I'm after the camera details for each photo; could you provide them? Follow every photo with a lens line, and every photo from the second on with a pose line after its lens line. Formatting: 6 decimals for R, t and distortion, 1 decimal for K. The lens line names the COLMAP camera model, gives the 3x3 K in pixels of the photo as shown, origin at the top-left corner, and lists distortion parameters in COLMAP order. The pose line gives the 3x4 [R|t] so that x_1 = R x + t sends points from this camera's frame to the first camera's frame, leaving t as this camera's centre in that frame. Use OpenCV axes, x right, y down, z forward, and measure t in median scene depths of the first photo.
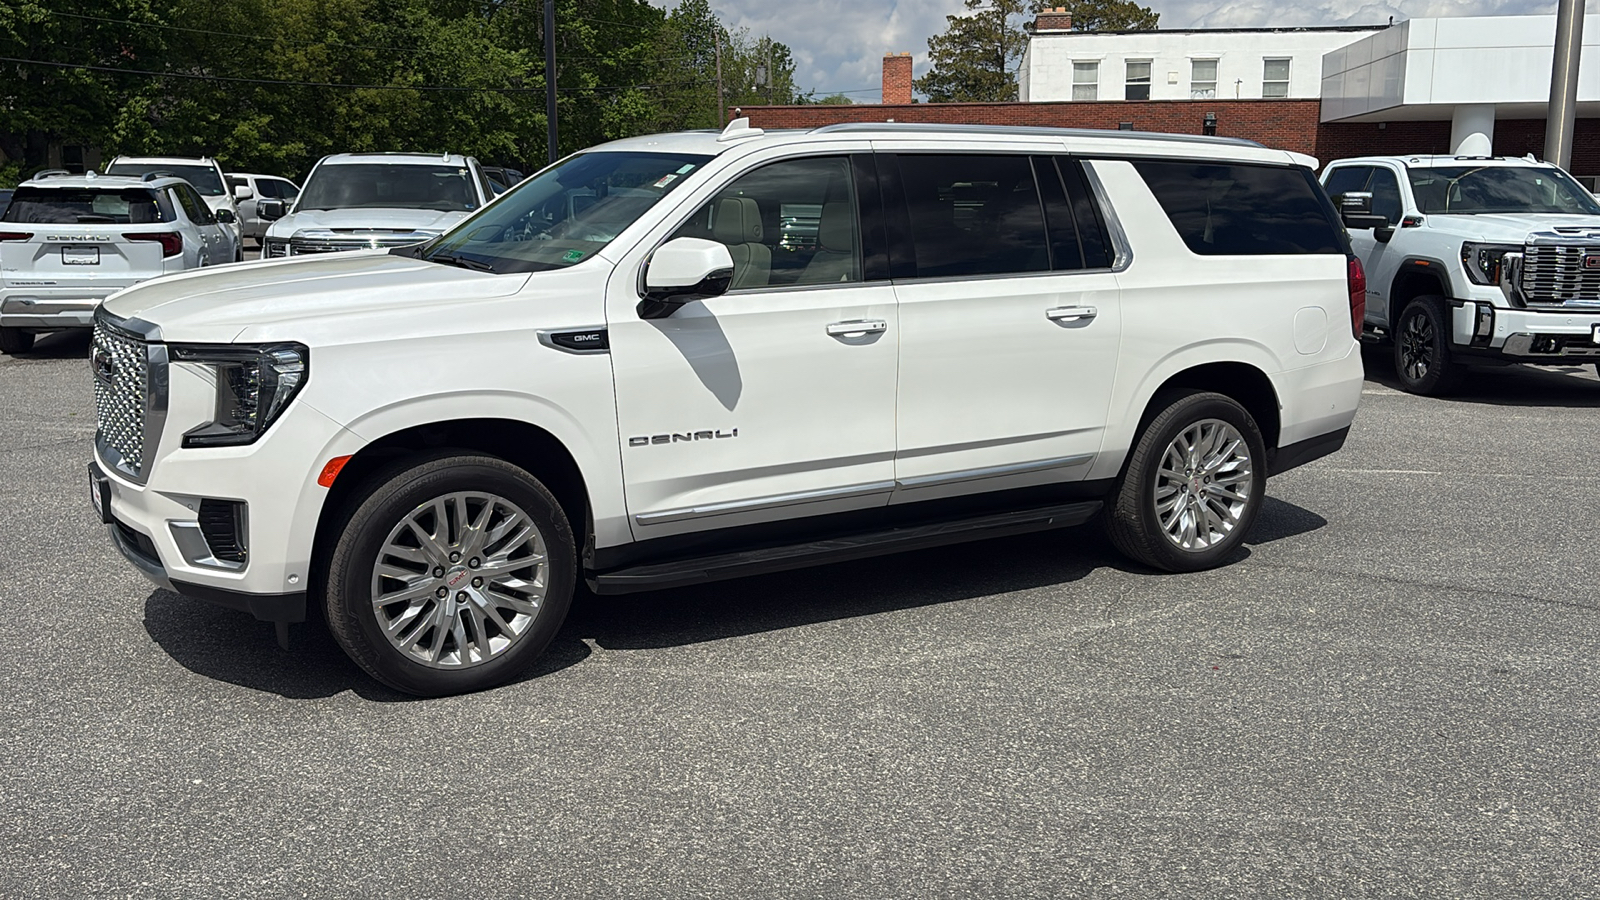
lens RADIAL K [[1497.7, 0, 764.5], [0, 1497.7, 441.6], [0, 0, 1]] dist [0.034811, 0.000000]
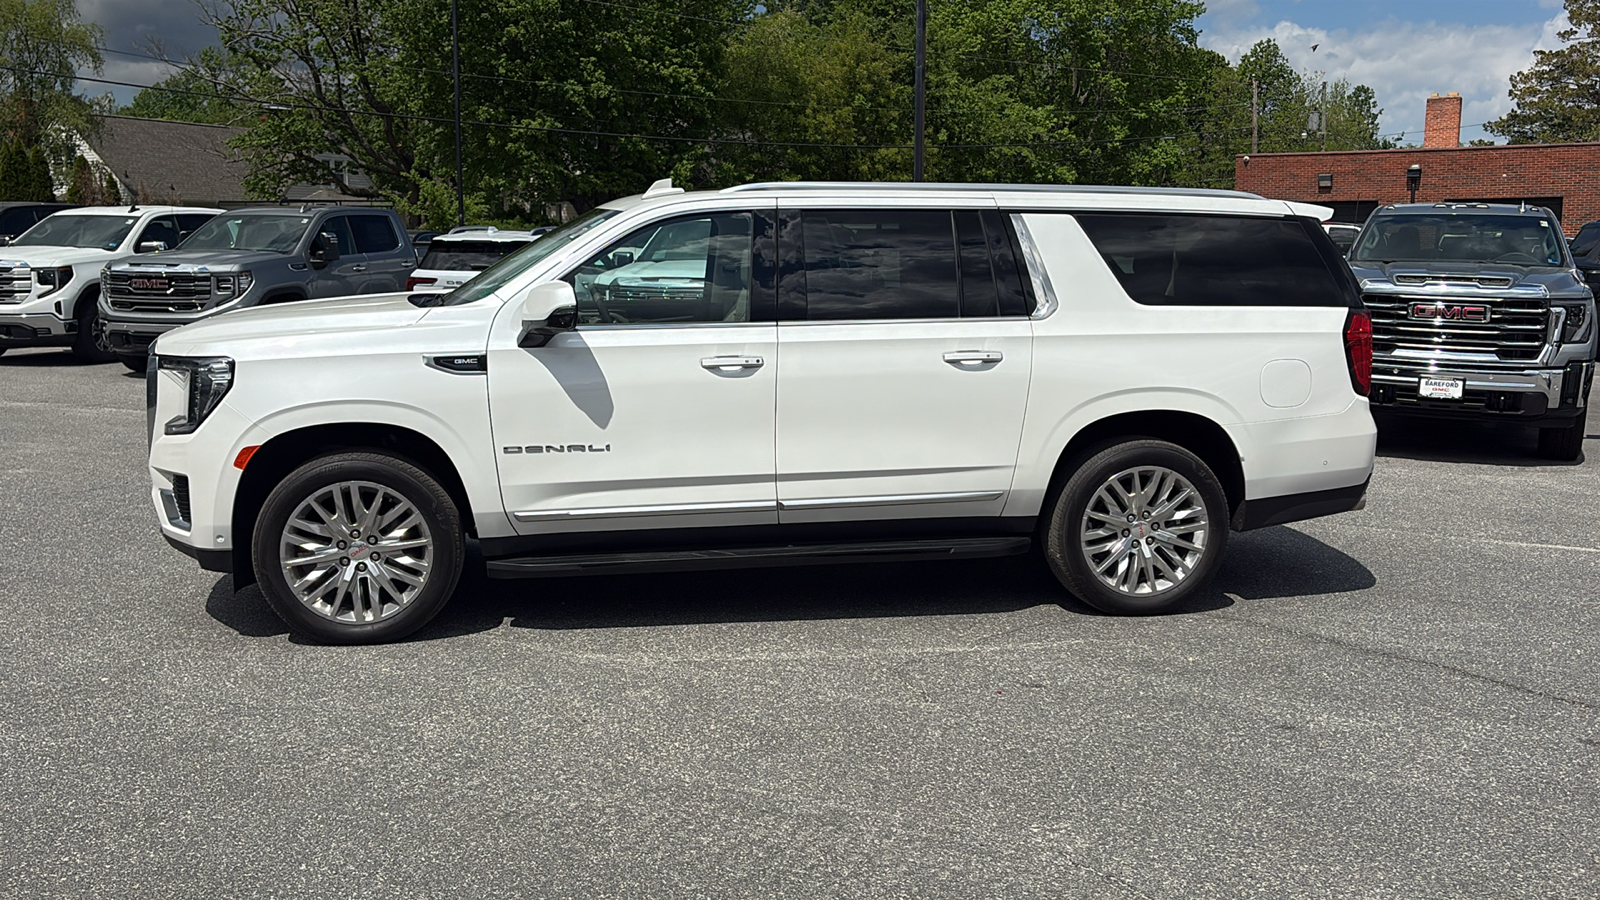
lens RADIAL K [[1497.7, 0, 800.3], [0, 1497.7, 449.0], [0, 0, 1]] dist [0.034811, 0.000000]
pose [[0.935346, 0.048527, -0.350390, 0.459982], [-0.058606, 0.998115, -0.018213, 0.006170], [0.348846, 0.037570, 0.936427, -0.034297]]
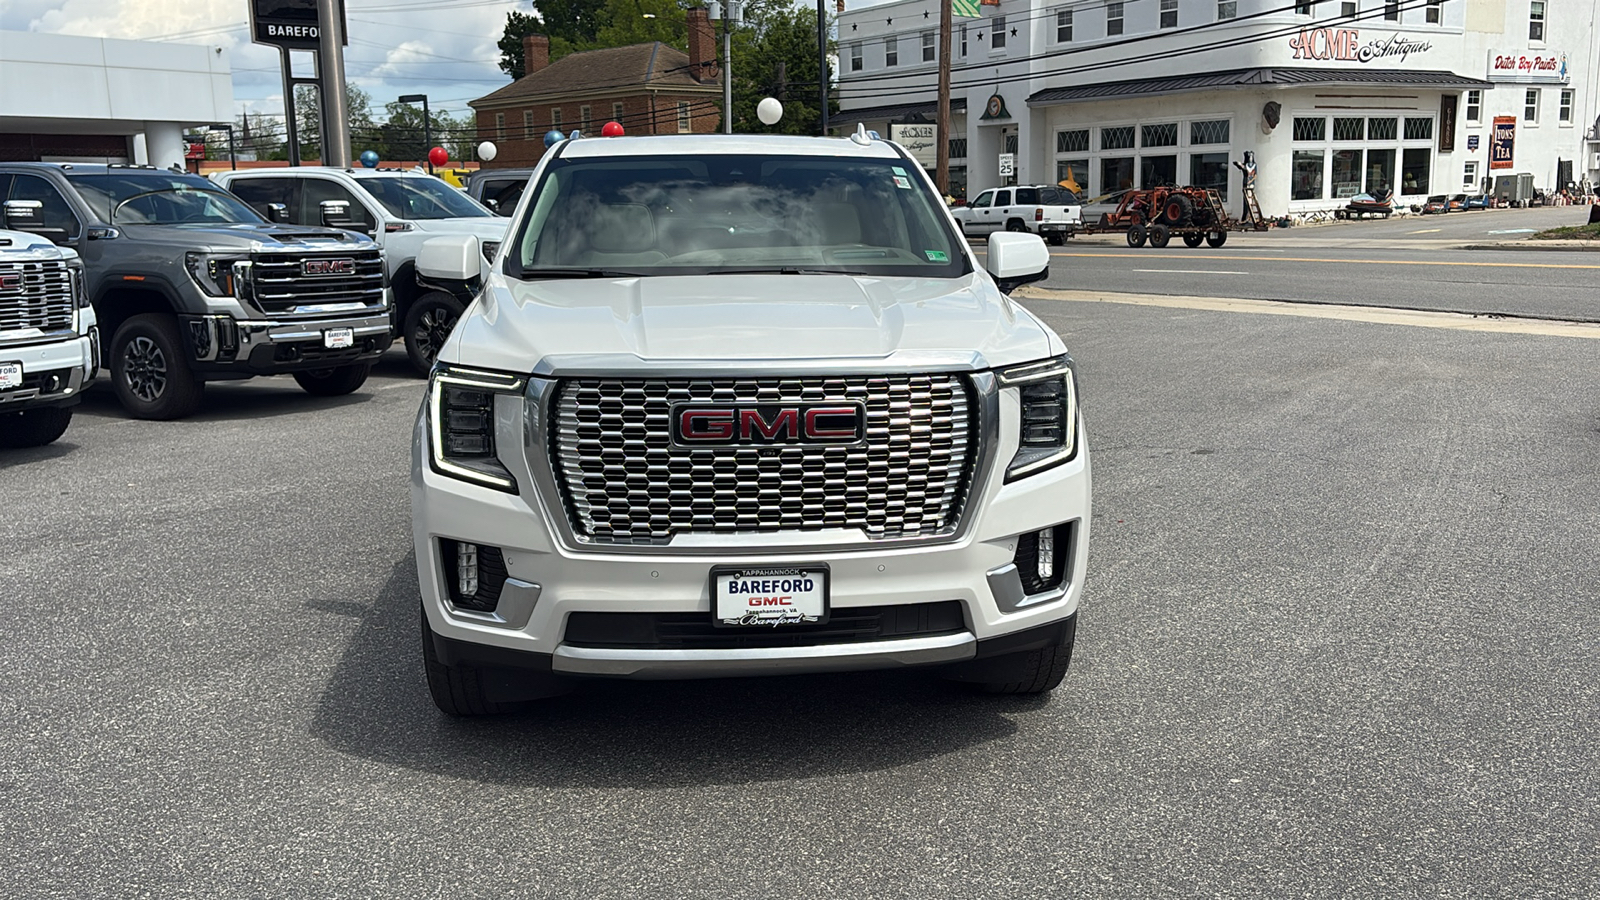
lens RADIAL K [[1497.7, 0, 796.6], [0, 1497.7, 467.2], [0, 0, 1]] dist [0.034811, 0.000000]
pose [[0.427528, -0.175697, 0.886764, -0.939374], [0.171218, 0.978914, 0.111407, -0.096085], [-0.887640, 0.104200, 0.448596, 0.545168]]
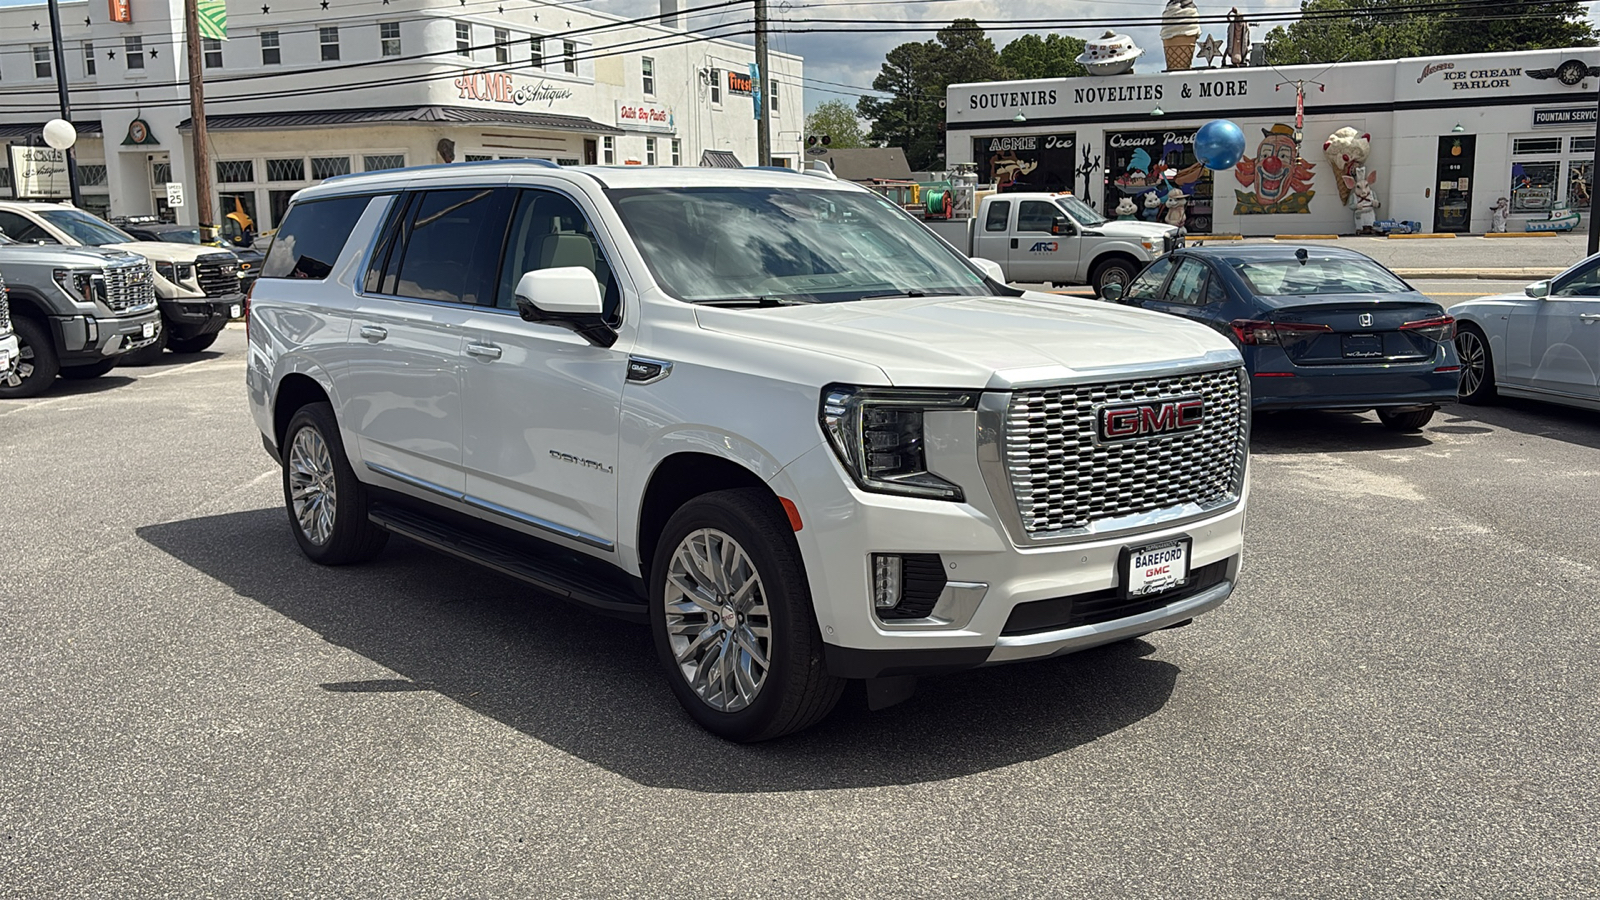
lens RADIAL K [[1497.7, 0, 783.7], [0, 1497.7, 484.0], [0, 0, 1]] dist [0.034811, 0.000000]
pose [[-0.143222, -0.180278, 0.973133, -1.082264], [0.179692, 0.962190, 0.204697, -0.200321], [-0.973241, 0.204181, -0.105412, 1.108208]]
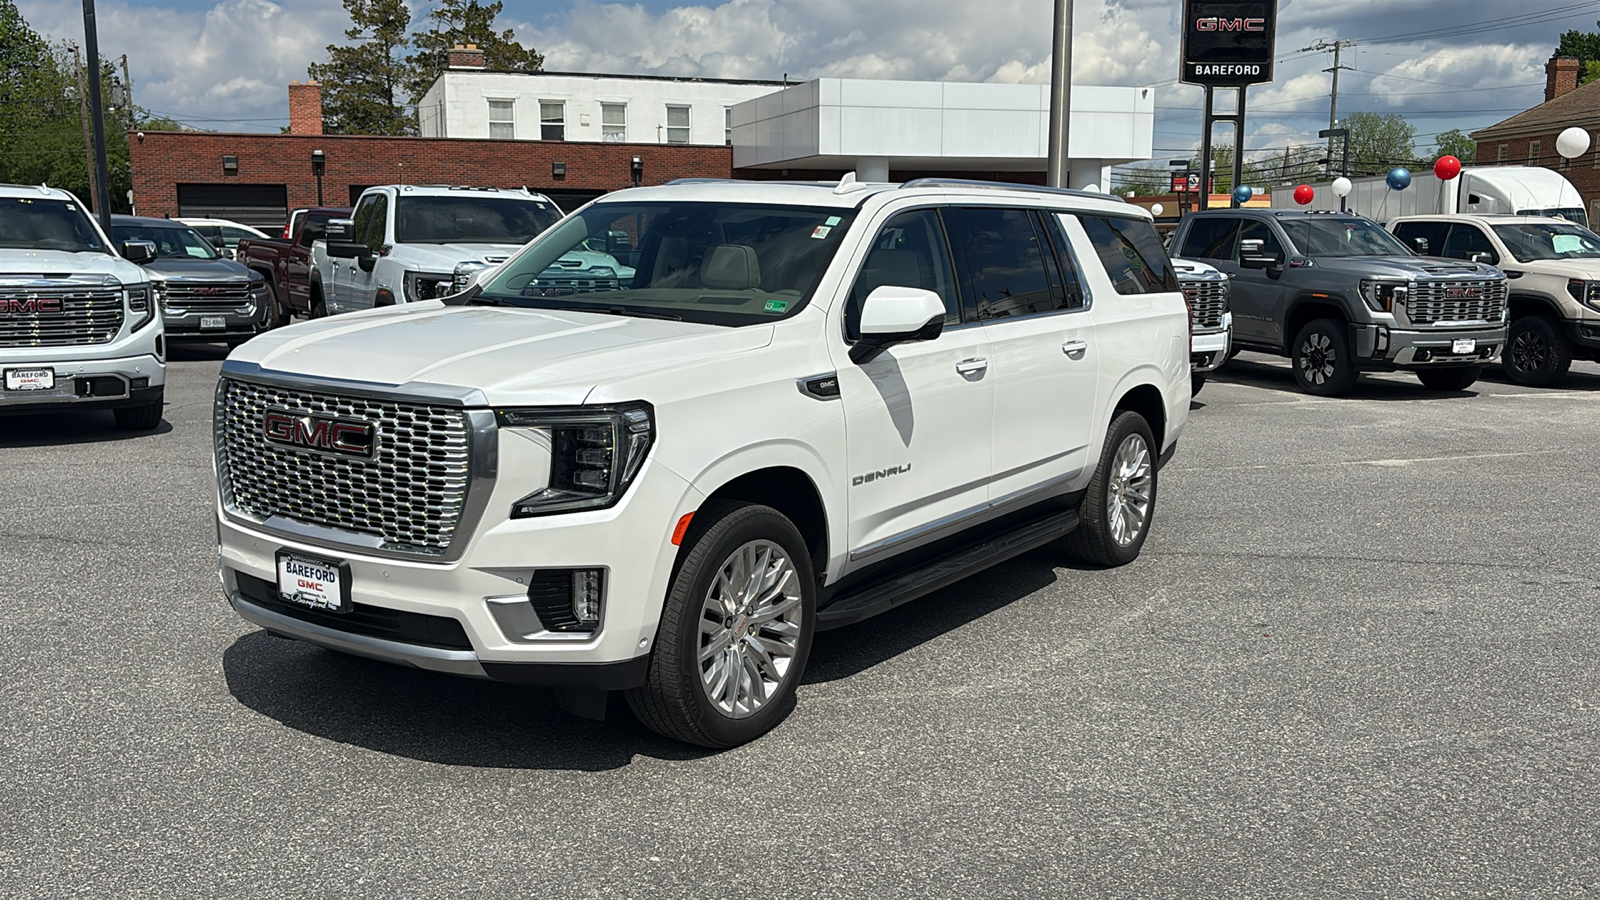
lens RADIAL K [[1497.7, 0, 801.7], [0, 1497.7, 463.1], [0, 0, 1]] dist [0.034811, 0.000000]
pose [[0.897144, -0.063712, 0.437119, -0.483521], [0.067520, 0.997694, 0.006840, -0.018568], [-0.436547, 0.023378, 0.899378, 0.060367]]
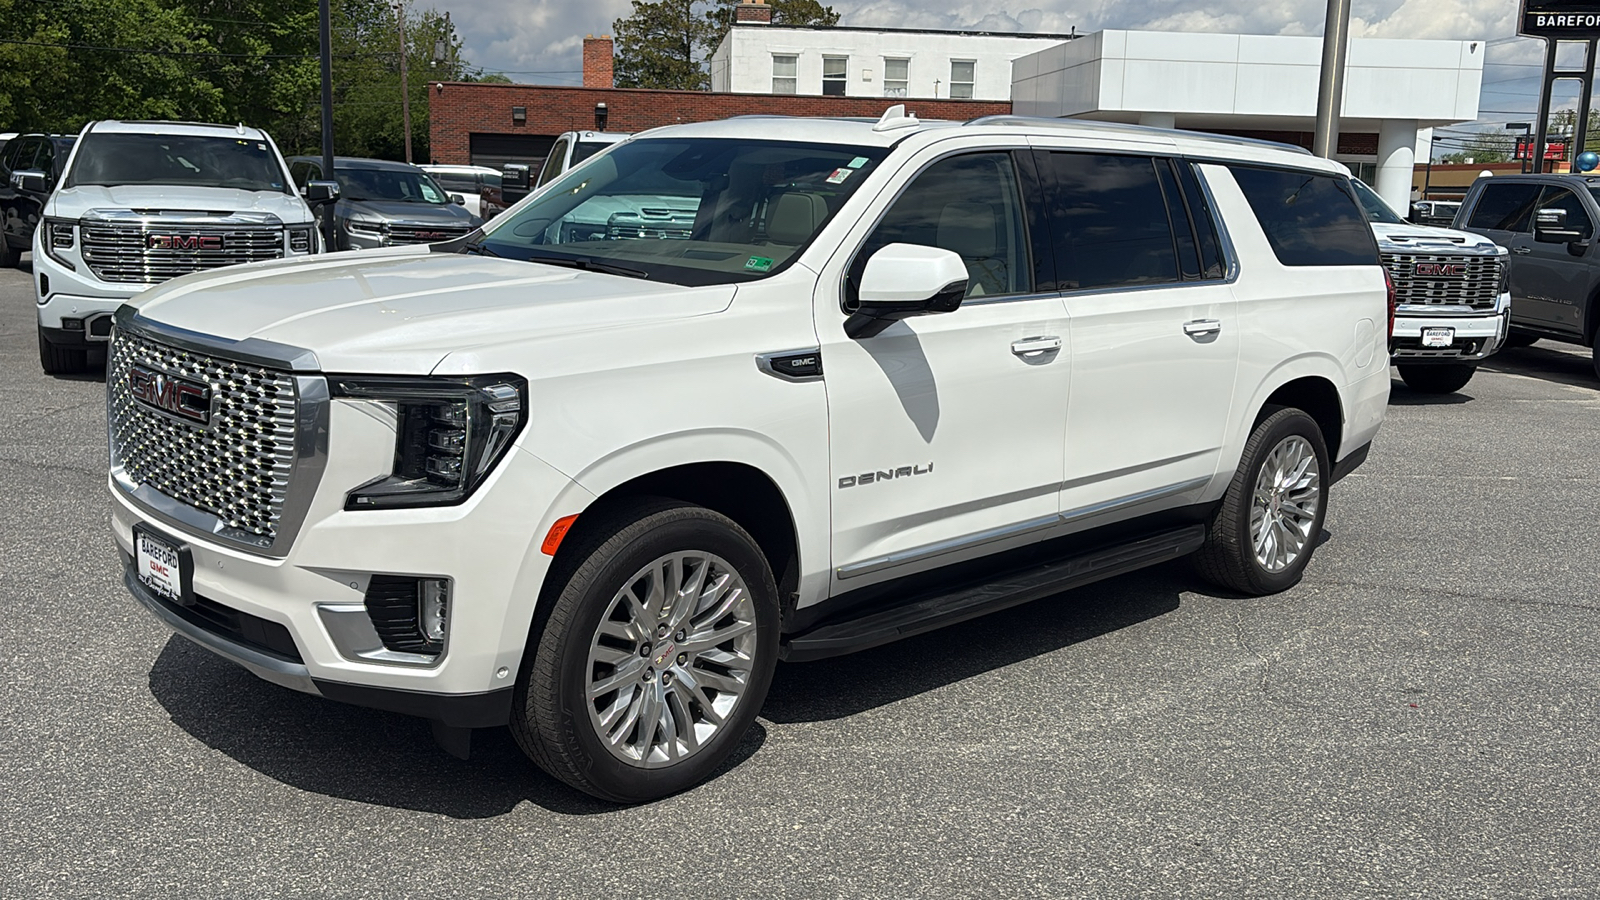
lens RADIAL K [[1497.7, 0, 791.3], [0, 1497.7, 439.0], [0, 0, 1]] dist [0.034811, 0.000000]
pose [[0.969007, -0.014910, 0.246585, -0.271773], [0.013076, 0.999873, 0.009076, -0.027458], [-0.246689, -0.005570, 0.969079, 0.152477]]
